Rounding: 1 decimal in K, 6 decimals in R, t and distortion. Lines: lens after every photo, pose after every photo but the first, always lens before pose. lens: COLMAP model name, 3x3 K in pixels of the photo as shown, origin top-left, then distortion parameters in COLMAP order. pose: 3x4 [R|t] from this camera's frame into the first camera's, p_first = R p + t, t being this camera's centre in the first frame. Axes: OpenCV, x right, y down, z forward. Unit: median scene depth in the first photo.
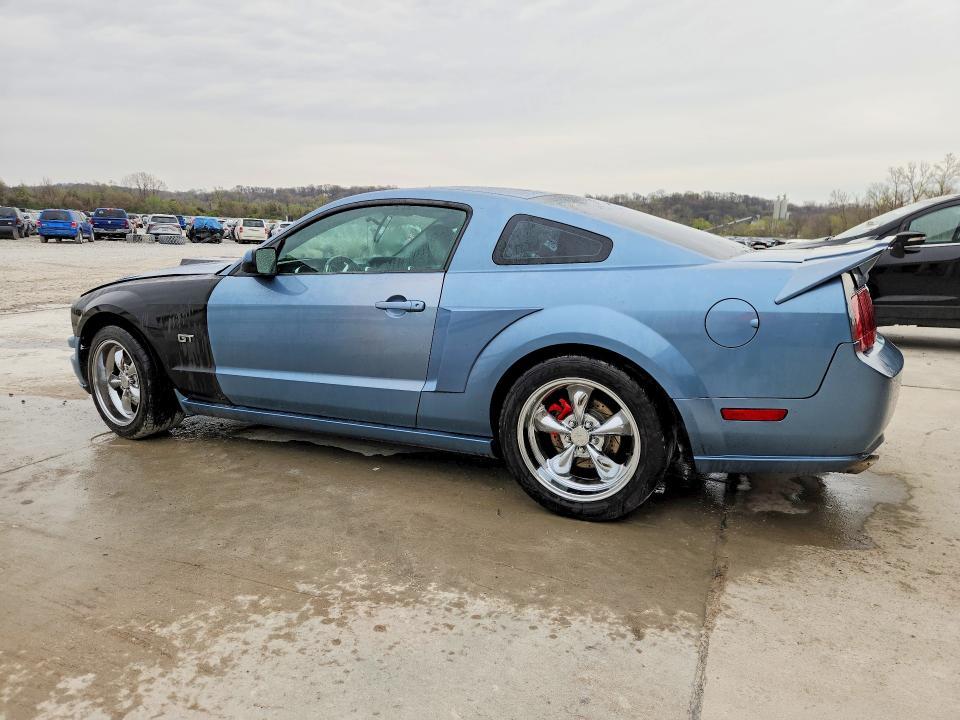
lens RADIAL K [[647.6, 0, 485.2], [0, 647.6, 360.2], [0, 0, 1]] dist [0.064649, -0.048931]
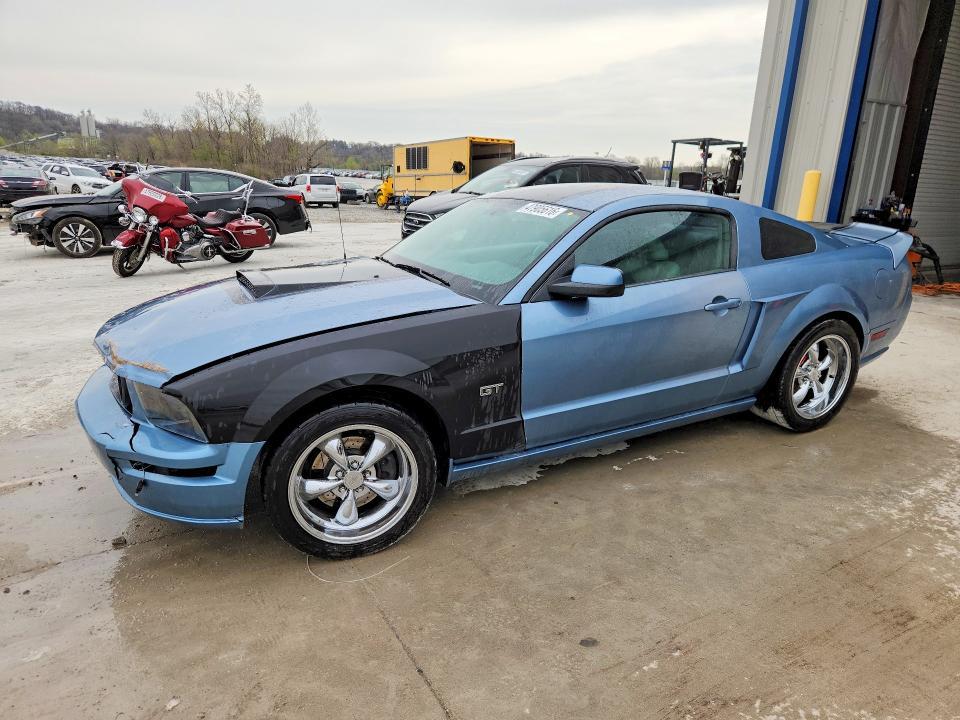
lens RADIAL K [[647.6, 0, 485.2], [0, 647.6, 360.2], [0, 0, 1]] dist [0.064649, -0.048931]
pose [[0.587998, -0.229786, 0.775536, -1.115847], [0.140855, 0.973238, 0.181569, -0.222319], [-0.796504, 0.002476, 0.604629, 0.559494]]
